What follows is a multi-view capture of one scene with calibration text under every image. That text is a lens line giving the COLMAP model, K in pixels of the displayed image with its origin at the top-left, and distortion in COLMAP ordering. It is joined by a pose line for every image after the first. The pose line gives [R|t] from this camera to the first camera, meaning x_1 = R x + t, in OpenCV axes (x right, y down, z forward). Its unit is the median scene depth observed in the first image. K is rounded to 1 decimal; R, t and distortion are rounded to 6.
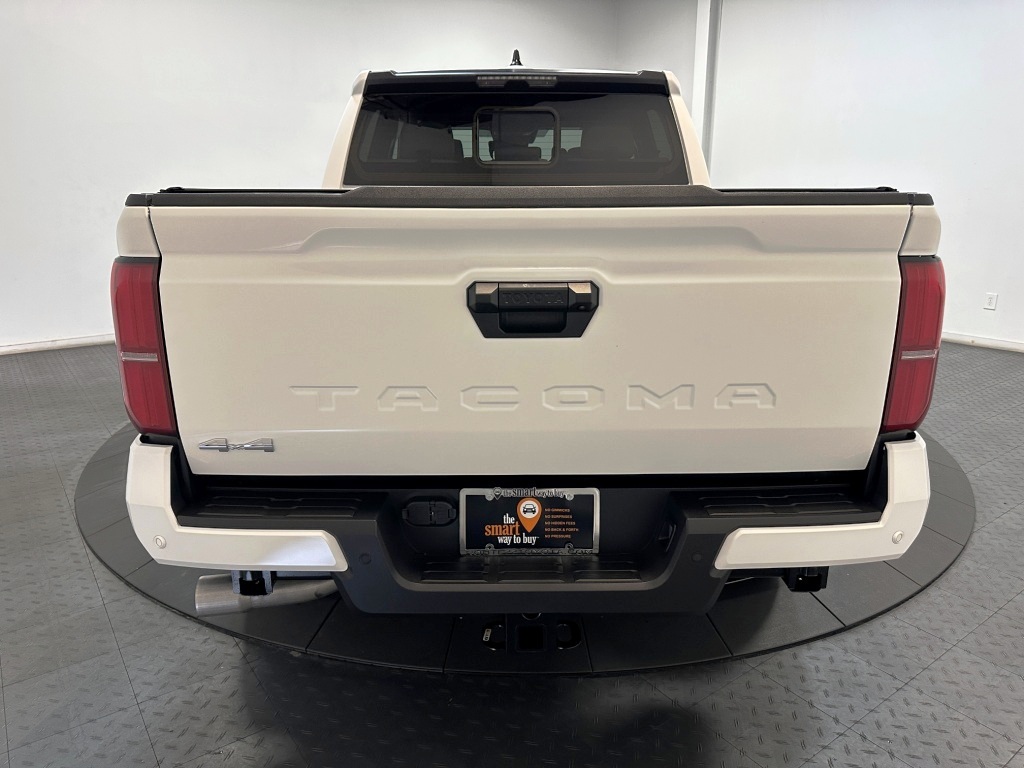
lens RADIAL K [[717.2, 0, 512.0], [0, 717.2, 384.0], [0, 0, 1]] dist [0.075142, -0.130582]
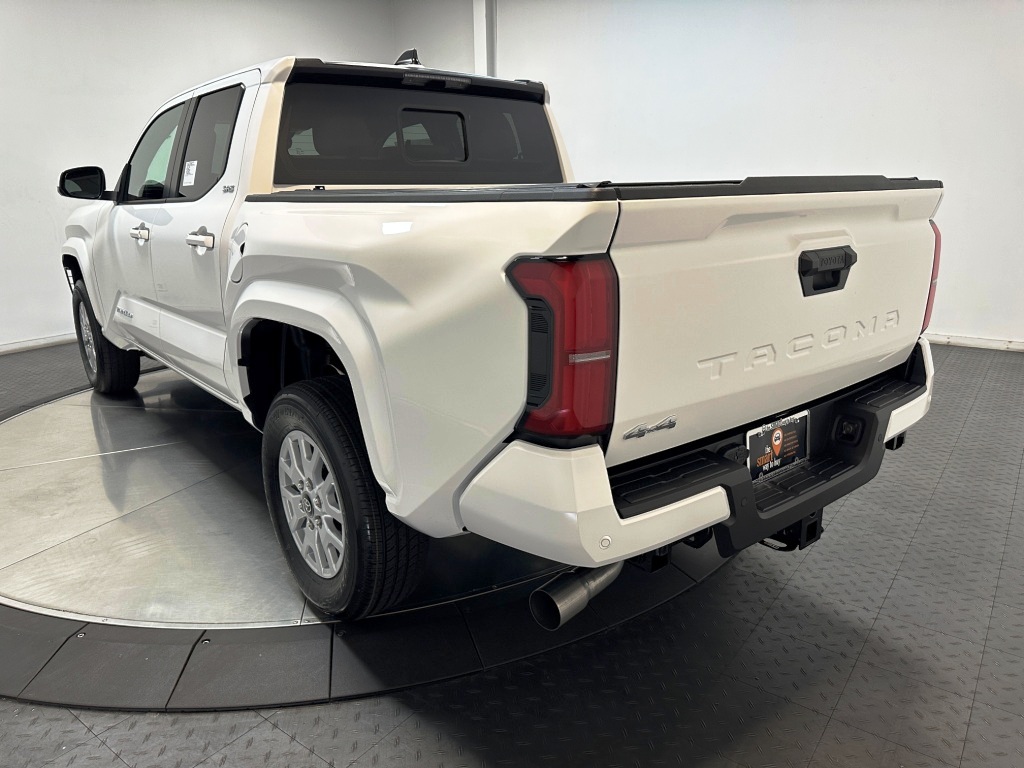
lens RADIAL K [[729.4, 0, 528.2], [0, 729.4, 386.4], [0, 0, 1]] dist [0.052687, -0.085508]
pose [[0.780523, -0.176640, 0.599652, -0.585068], [0.179449, 0.982186, 0.055748, -0.033447], [-0.598817, 0.064095, 0.798317, 0.132825]]
